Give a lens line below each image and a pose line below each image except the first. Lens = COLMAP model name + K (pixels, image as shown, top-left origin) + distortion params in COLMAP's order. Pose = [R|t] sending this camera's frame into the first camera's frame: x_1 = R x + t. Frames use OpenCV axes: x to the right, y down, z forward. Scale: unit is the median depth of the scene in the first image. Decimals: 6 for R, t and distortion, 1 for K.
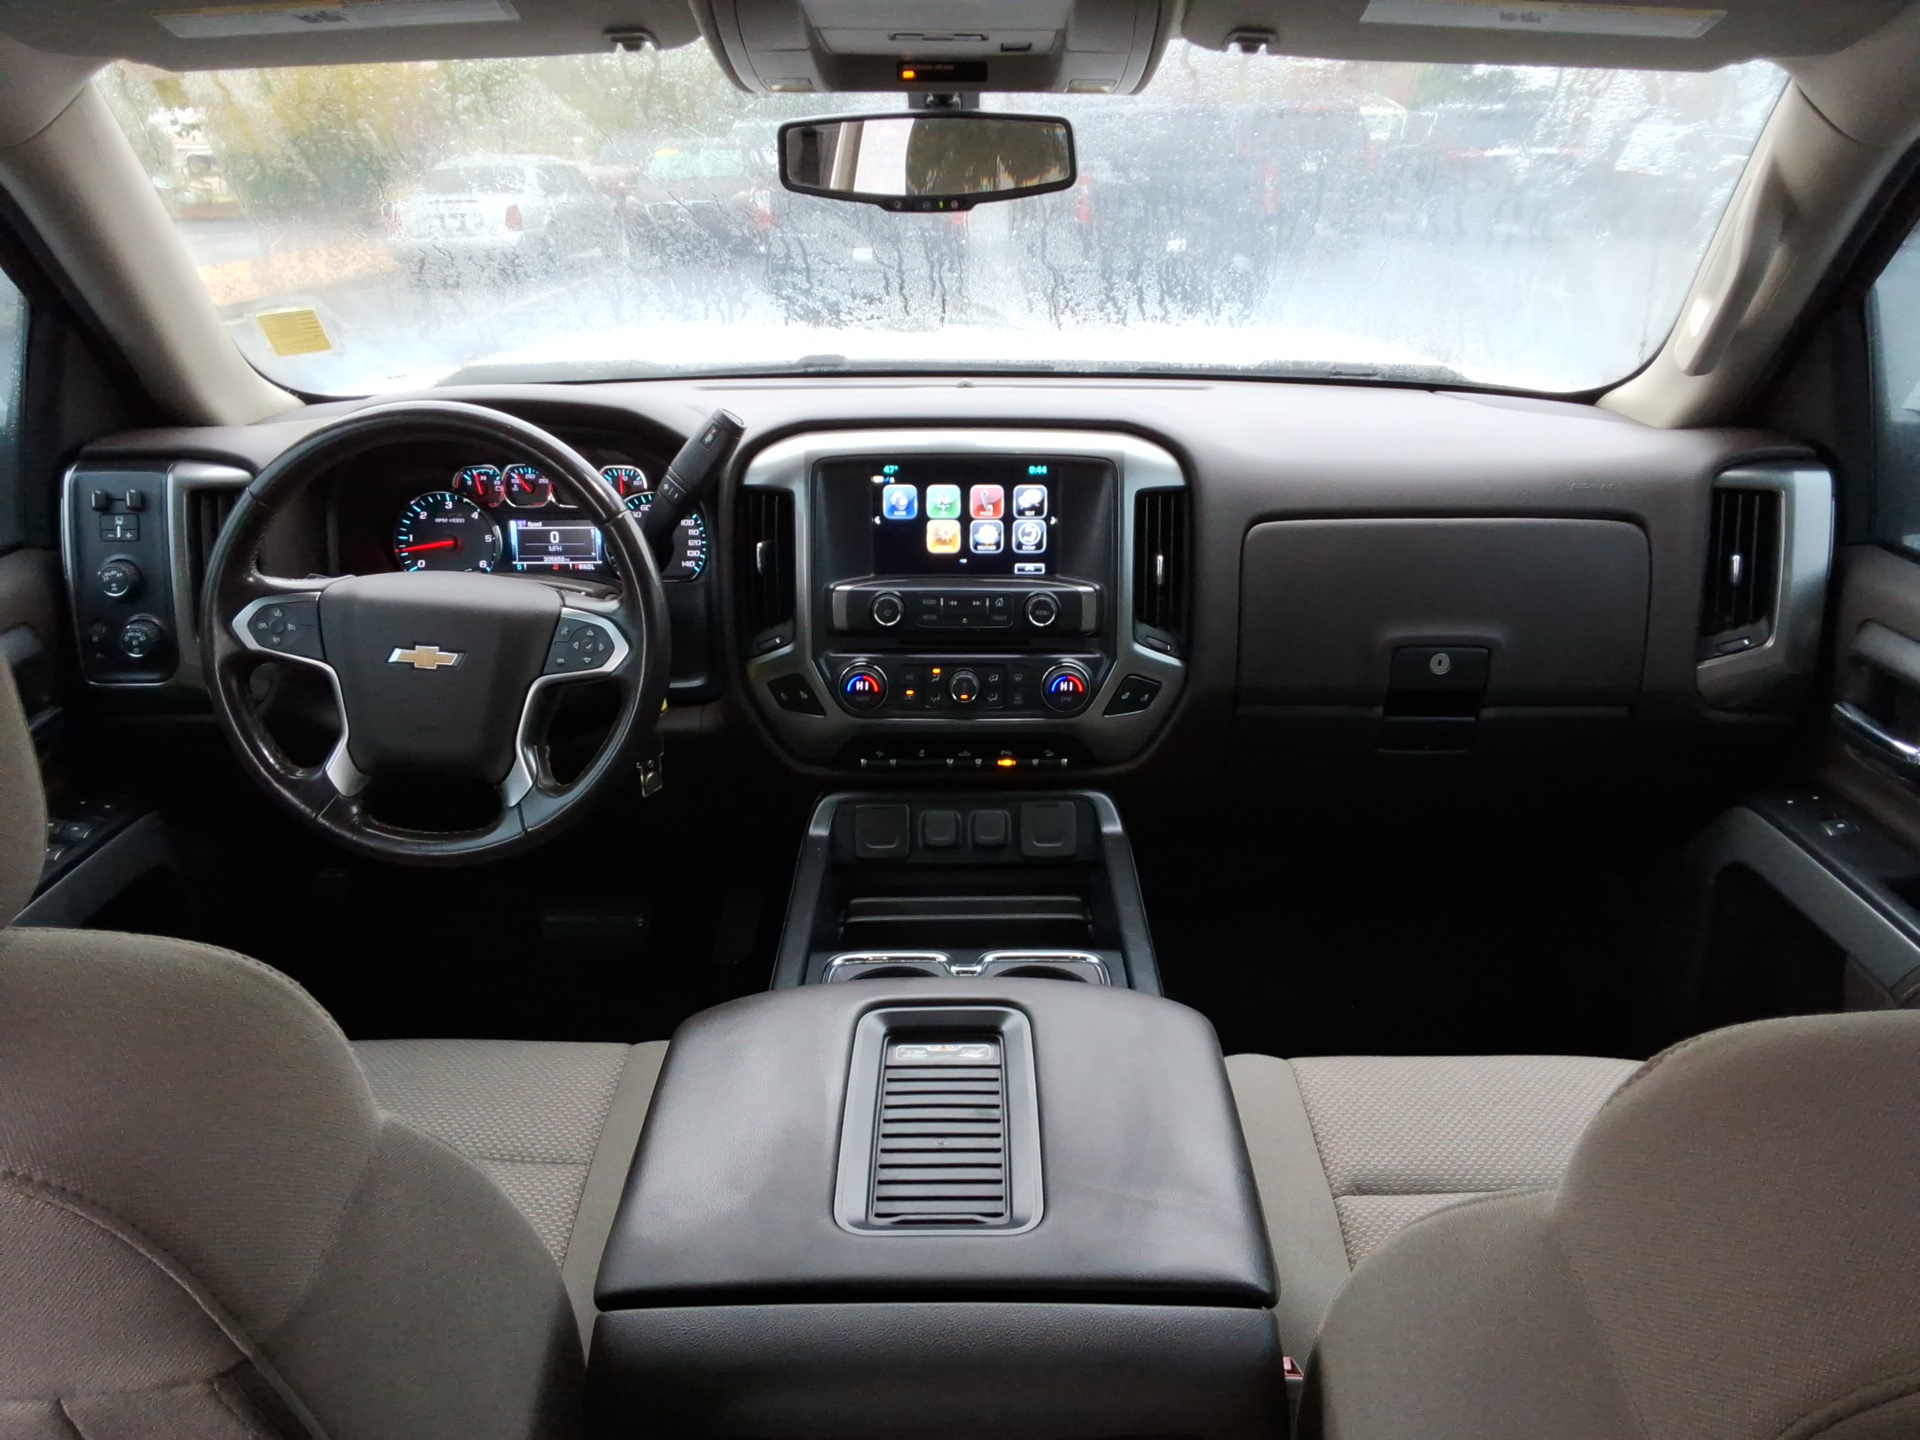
lens RADIAL K [[1533.5, 0, 978.7], [0, 1533.5, 706.5], [0, 0, 1]] dist [0.113872, -0.175712]
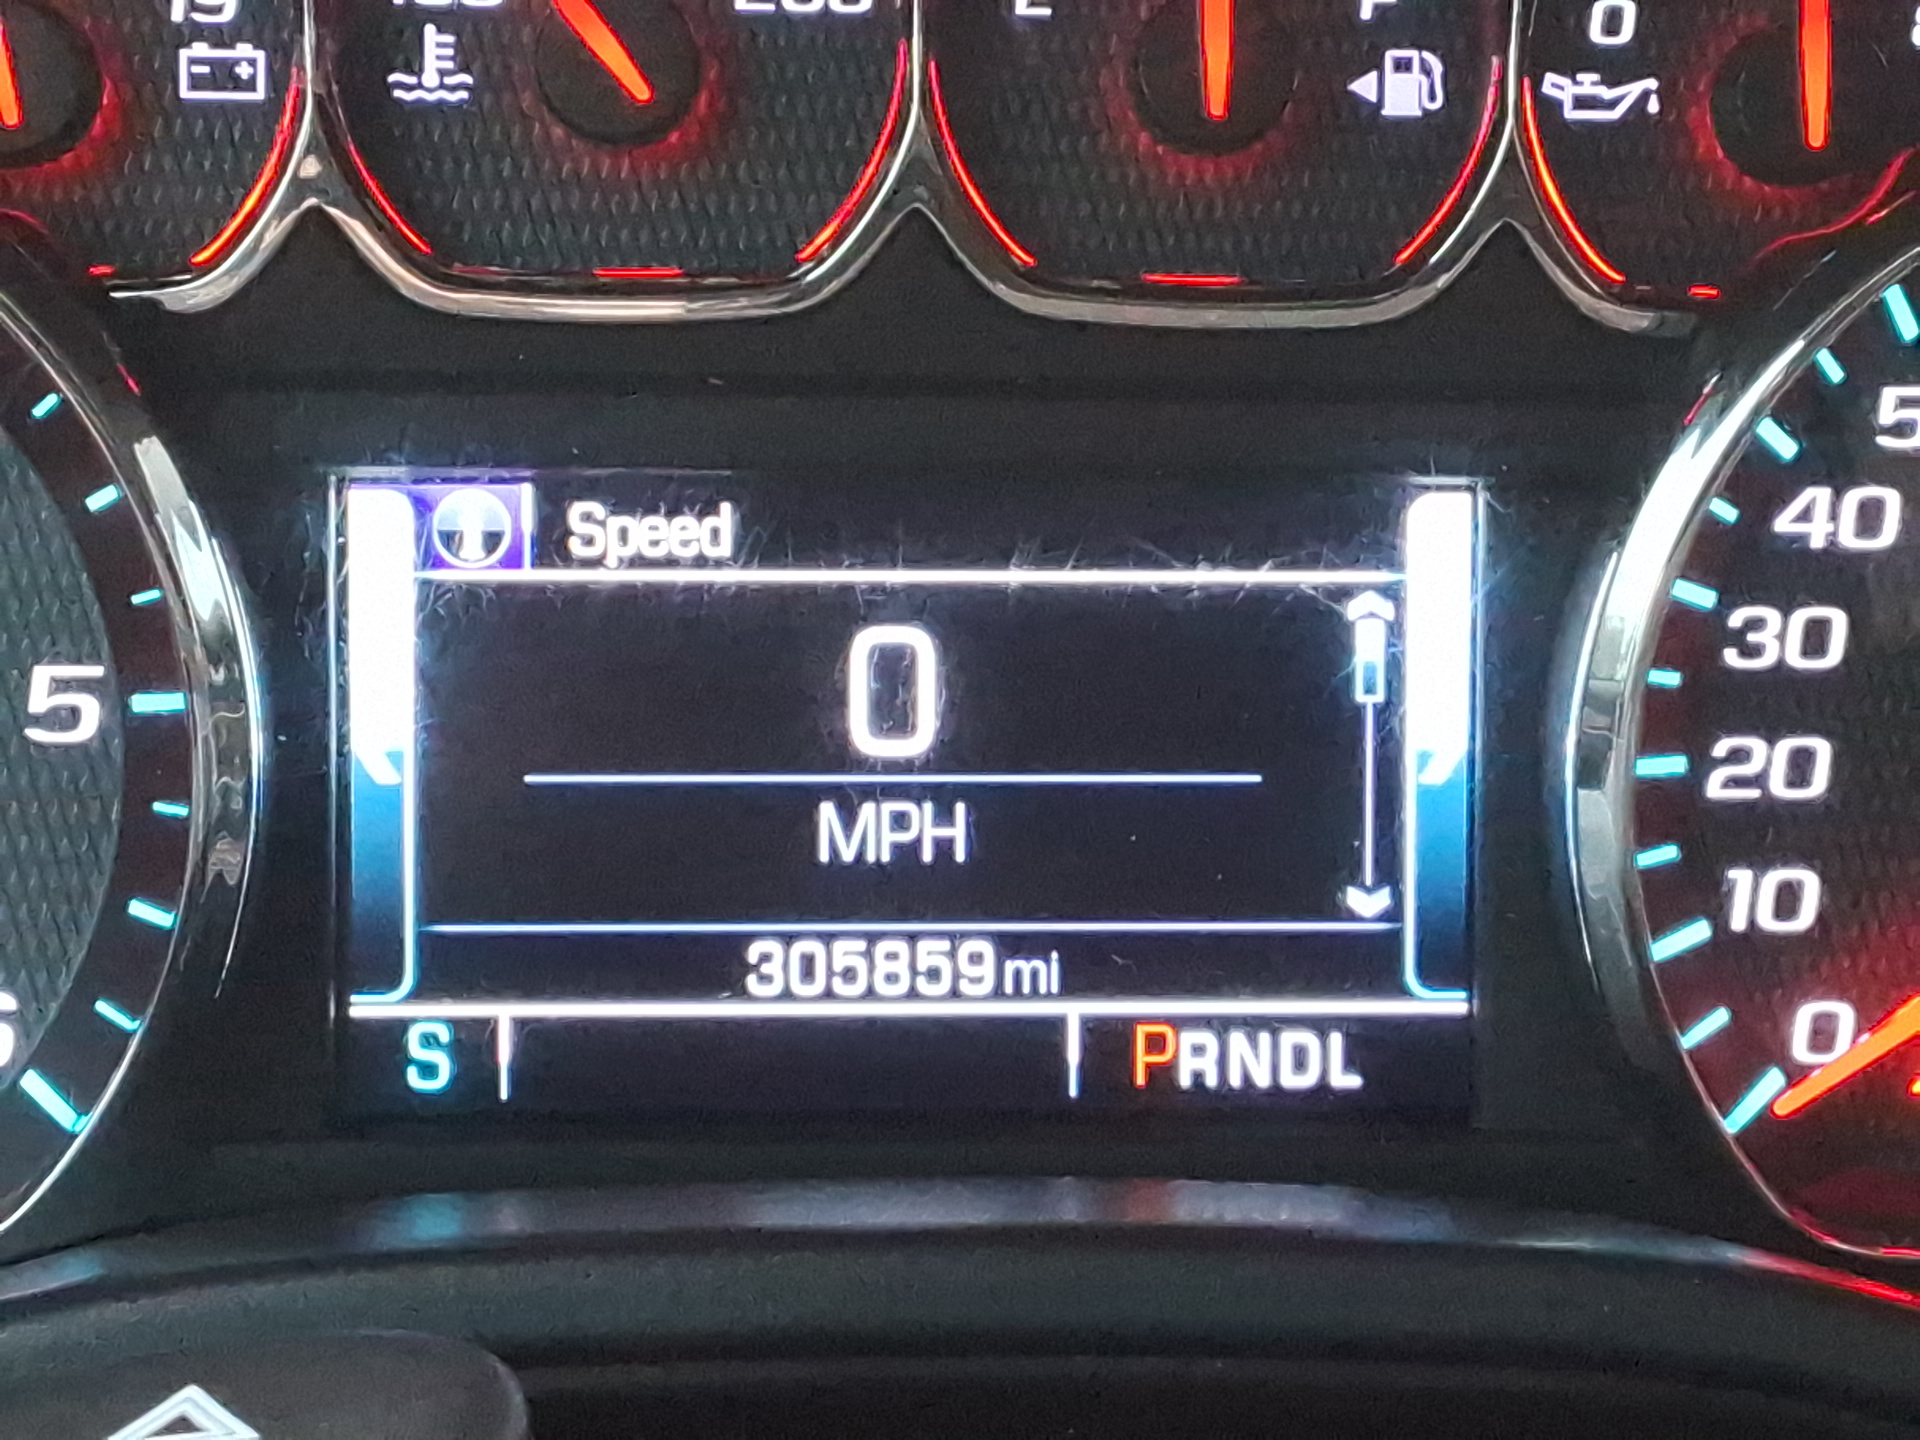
lens RADIAL K [[1560.5, 0, 962.3], [0, 1560.5, 538.2], [0, 0, 1]] dist [-0.038726, -0.002361]
pose [[0.998589, 0.014202, 0.051168, -0.302853], [-0.007218, 0.990931, -0.134180, -0.117396], [-0.052610, 0.133621, 0.989635, 1.013170]]
